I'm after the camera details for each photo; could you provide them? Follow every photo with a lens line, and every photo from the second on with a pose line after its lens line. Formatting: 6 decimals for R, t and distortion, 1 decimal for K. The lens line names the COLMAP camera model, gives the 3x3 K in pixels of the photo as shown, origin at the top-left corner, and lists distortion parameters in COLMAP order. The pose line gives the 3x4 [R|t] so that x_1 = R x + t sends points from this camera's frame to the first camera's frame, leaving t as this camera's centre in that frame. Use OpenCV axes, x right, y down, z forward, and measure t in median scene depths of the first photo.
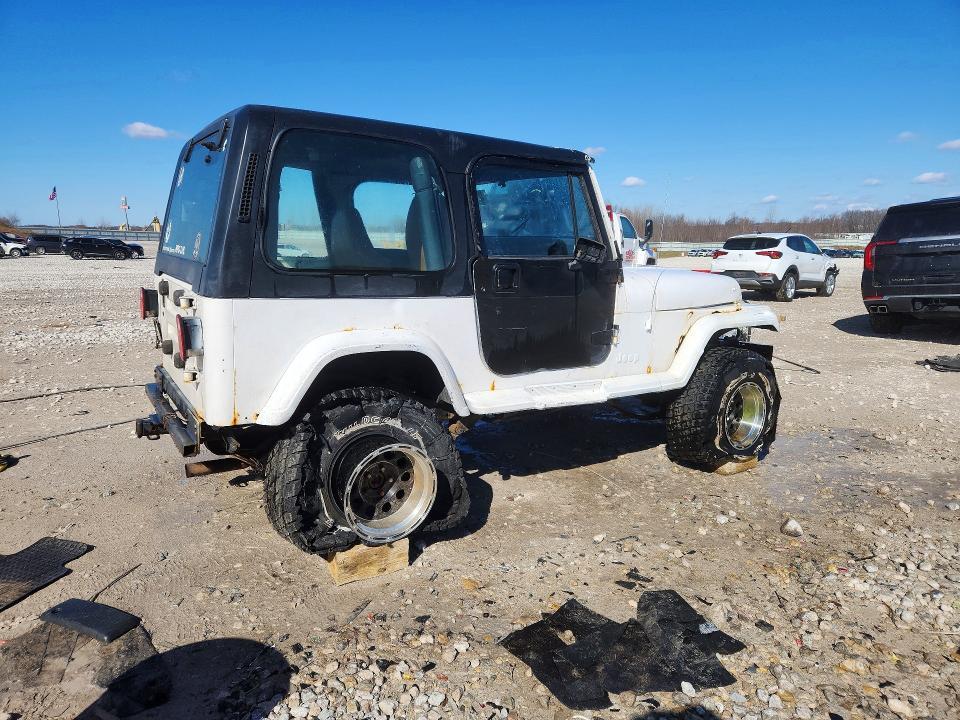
lens RADIAL K [[660.6, 0, 480.0], [0, 660.6, 360.0], [0, 0, 1]] dist [-0.000492, -0.003910]
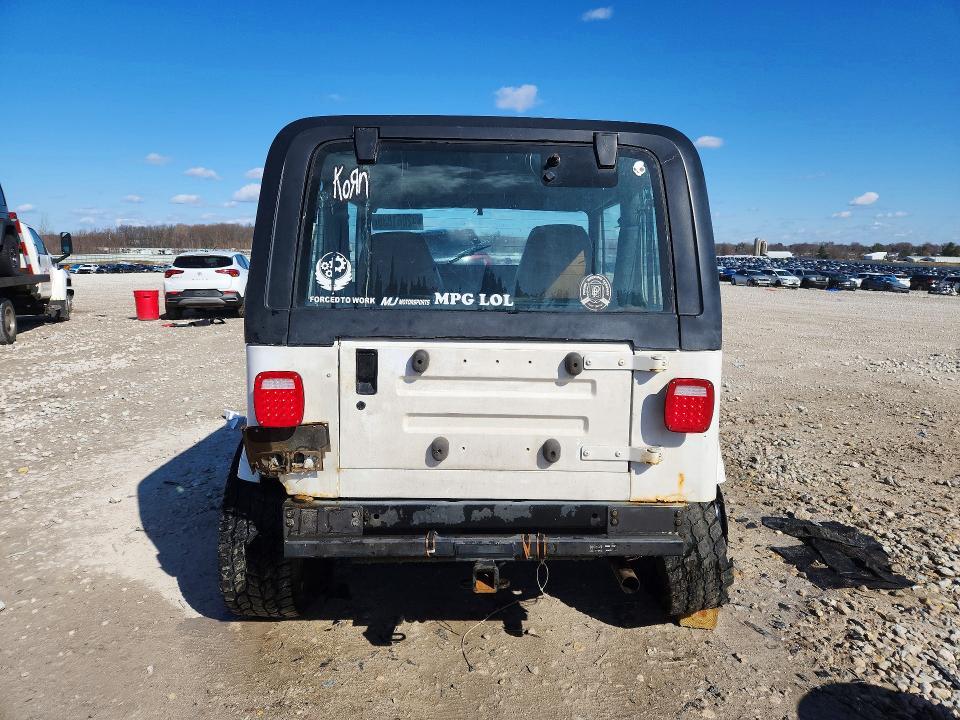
lens RADIAL K [[660.6, 0, 480.0], [0, 660.6, 360.0], [0, 0, 1]] dist [-0.000492, -0.003910]
pose [[0.504480, -0.126257, 0.854143, -0.241503], [0.143170, 0.987788, 0.061452, -0.033126], [-0.851471, 0.091286, 0.516395, 0.155587]]
